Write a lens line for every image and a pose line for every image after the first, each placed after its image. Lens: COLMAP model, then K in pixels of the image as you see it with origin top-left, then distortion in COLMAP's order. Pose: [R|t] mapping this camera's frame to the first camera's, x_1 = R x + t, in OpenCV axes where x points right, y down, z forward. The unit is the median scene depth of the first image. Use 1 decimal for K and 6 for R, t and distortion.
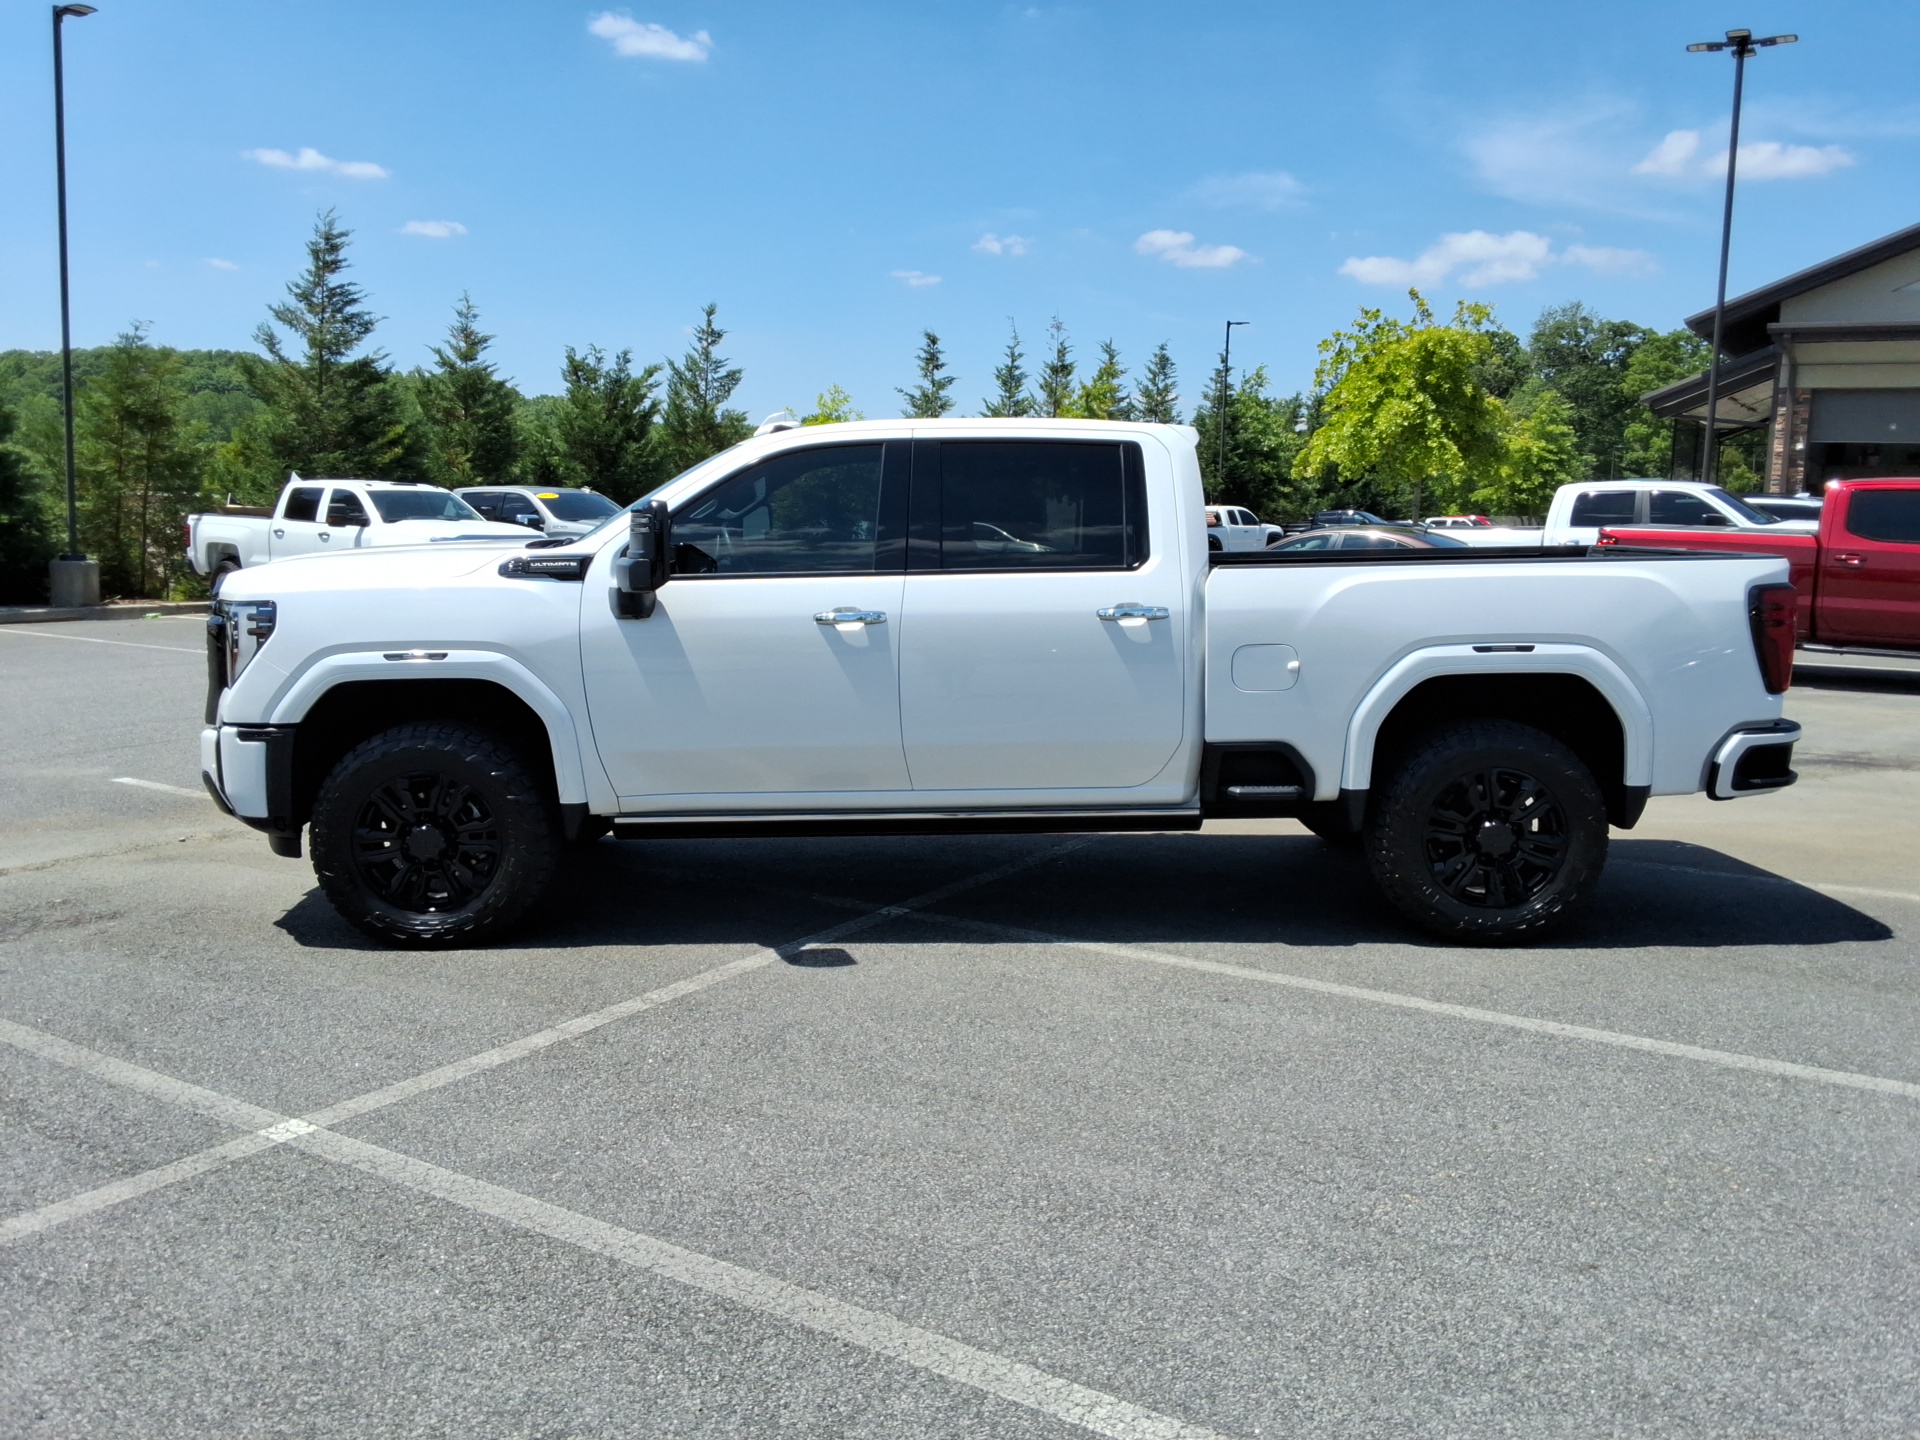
lens RADIAL K [[1533.0, 0, 998.8], [0, 1533.0, 714.2], [0, 0, 1]] dist [0.108036, -0.168950]
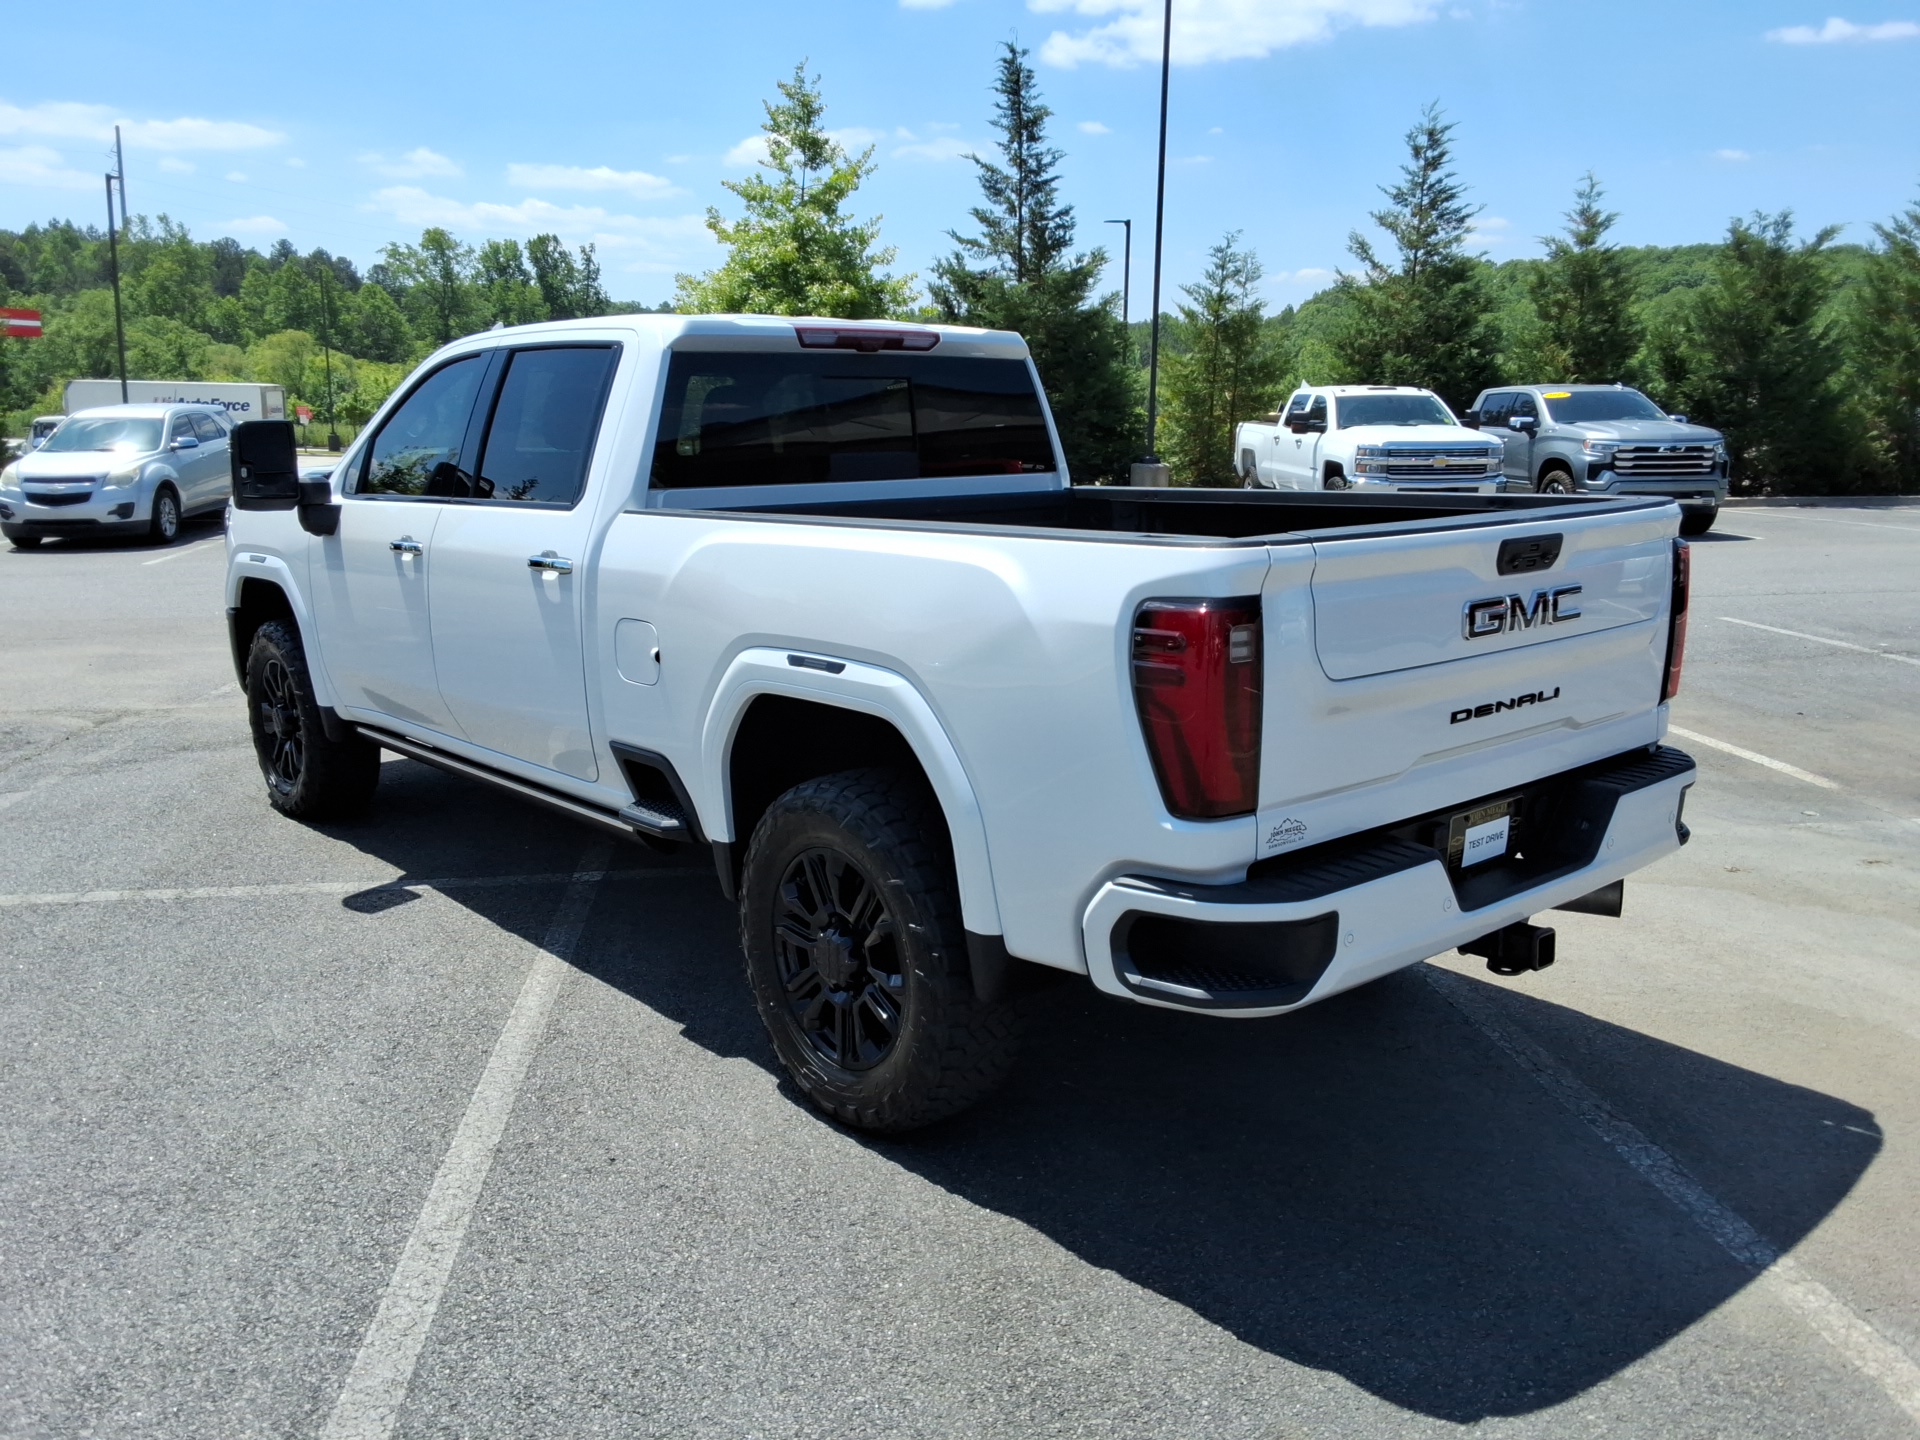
lens RADIAL K [[1533.0, 0, 966.8], [0, 1533.0, 726.6], [0, 0, 1]] dist [0.108036, -0.168950]
pose [[0.633812, 0.145350, -0.759707, 0.180709], [-0.090310, 0.989374, 0.113946, -0.020125], [0.768196, -0.003611, 0.640204, 0.140517]]
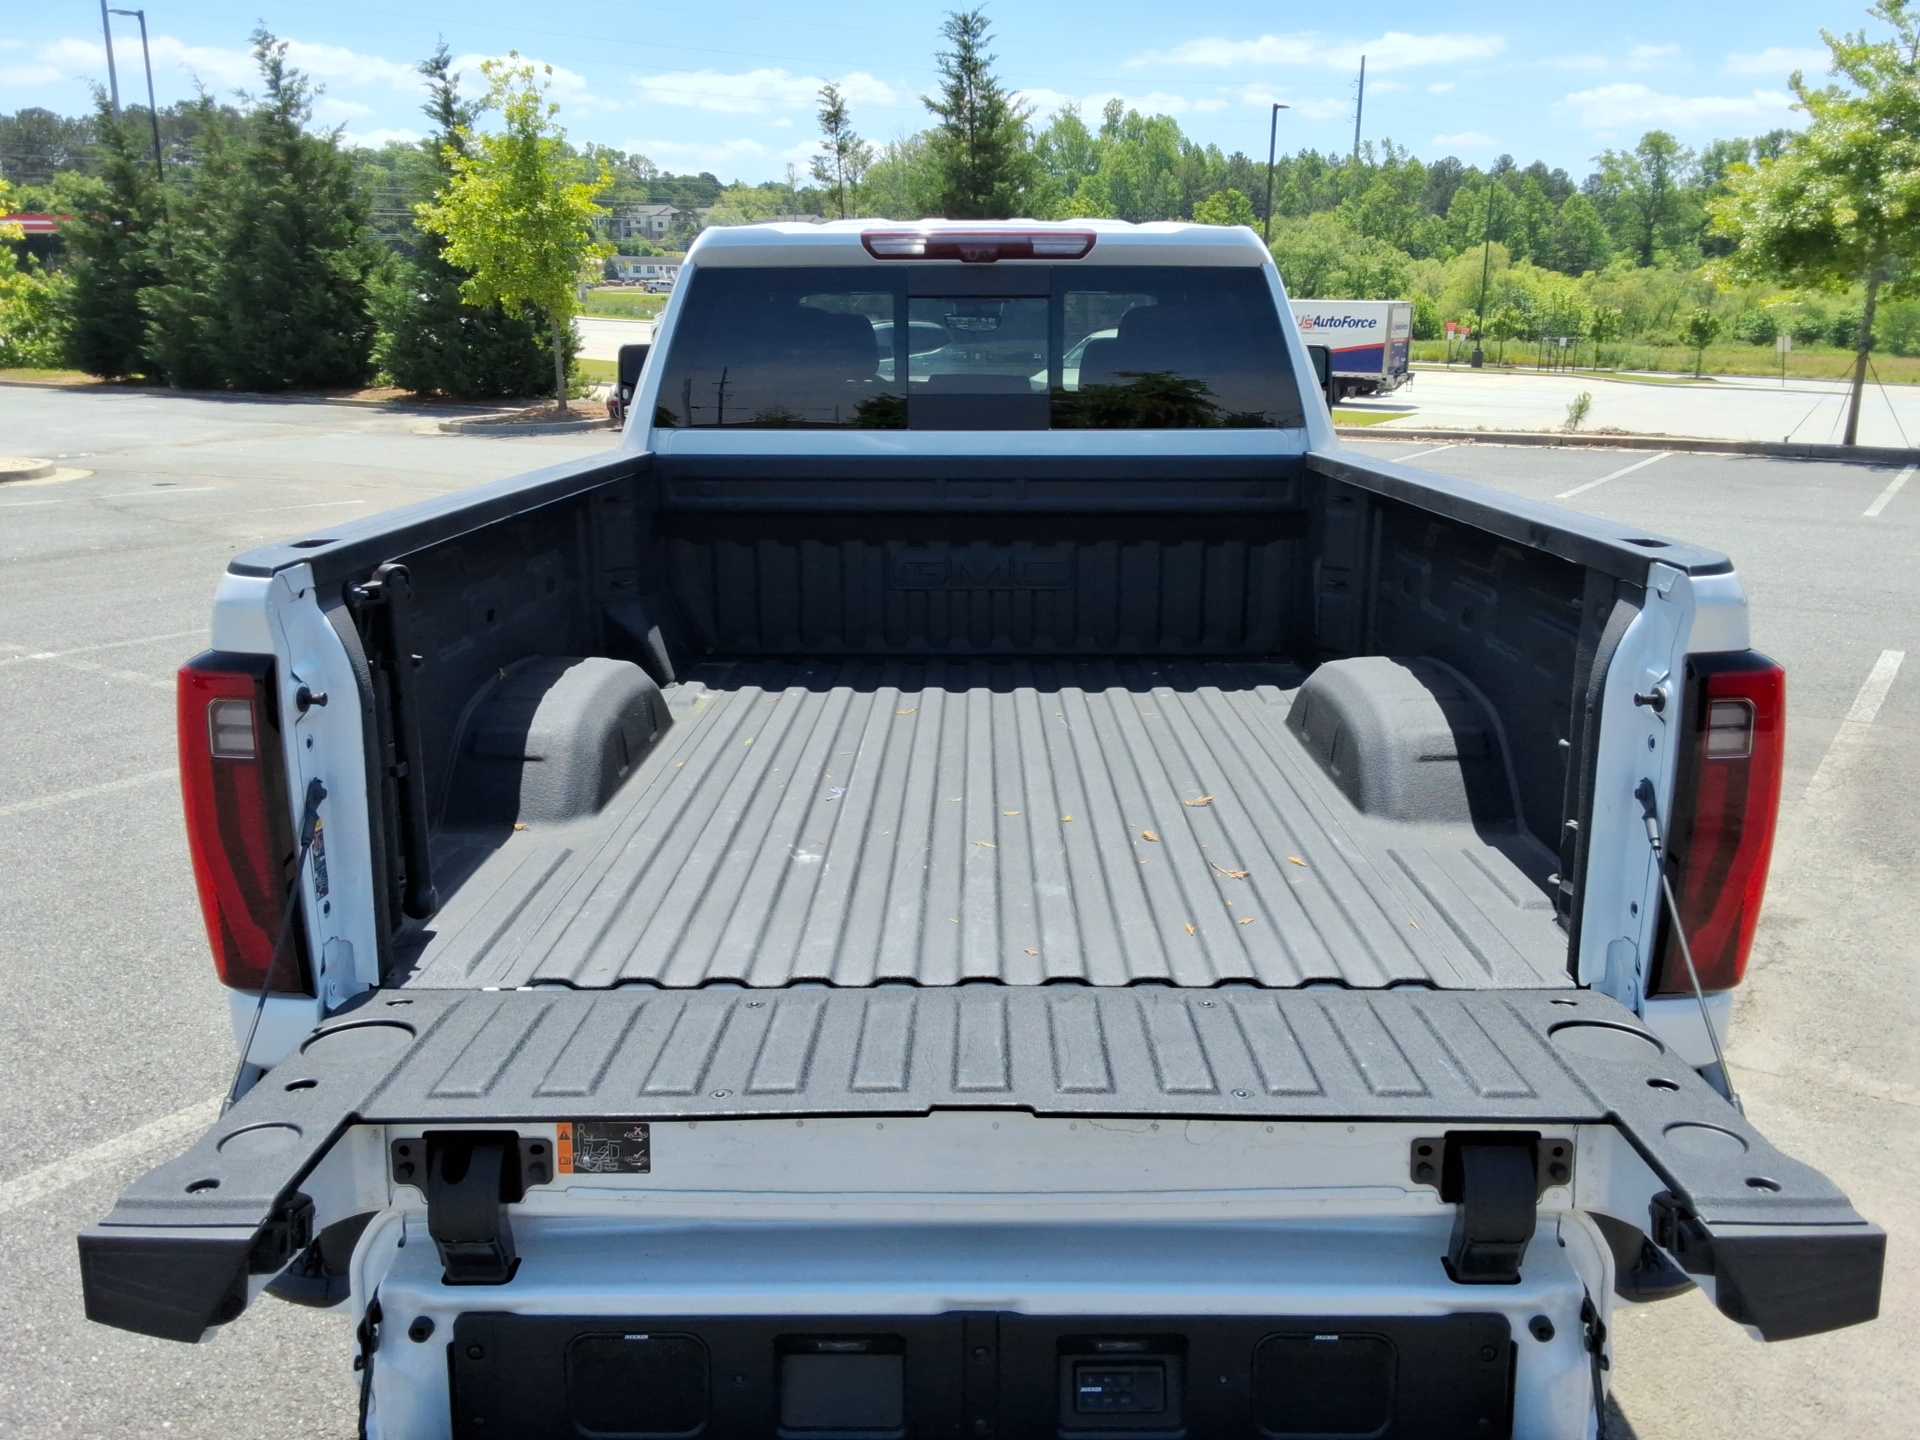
lens RADIAL K [[1533.0, 0, 960.1], [0, 1533.0, 721.1], [0, 0, 1]] dist [0.108036, -0.168950]
pose [[-0.036592, 0.240003, -0.970082, 0.175708], [-0.131668, 0.961112, 0.242750, -0.036100], [0.990618, 0.136612, -0.003568, 0.254229]]
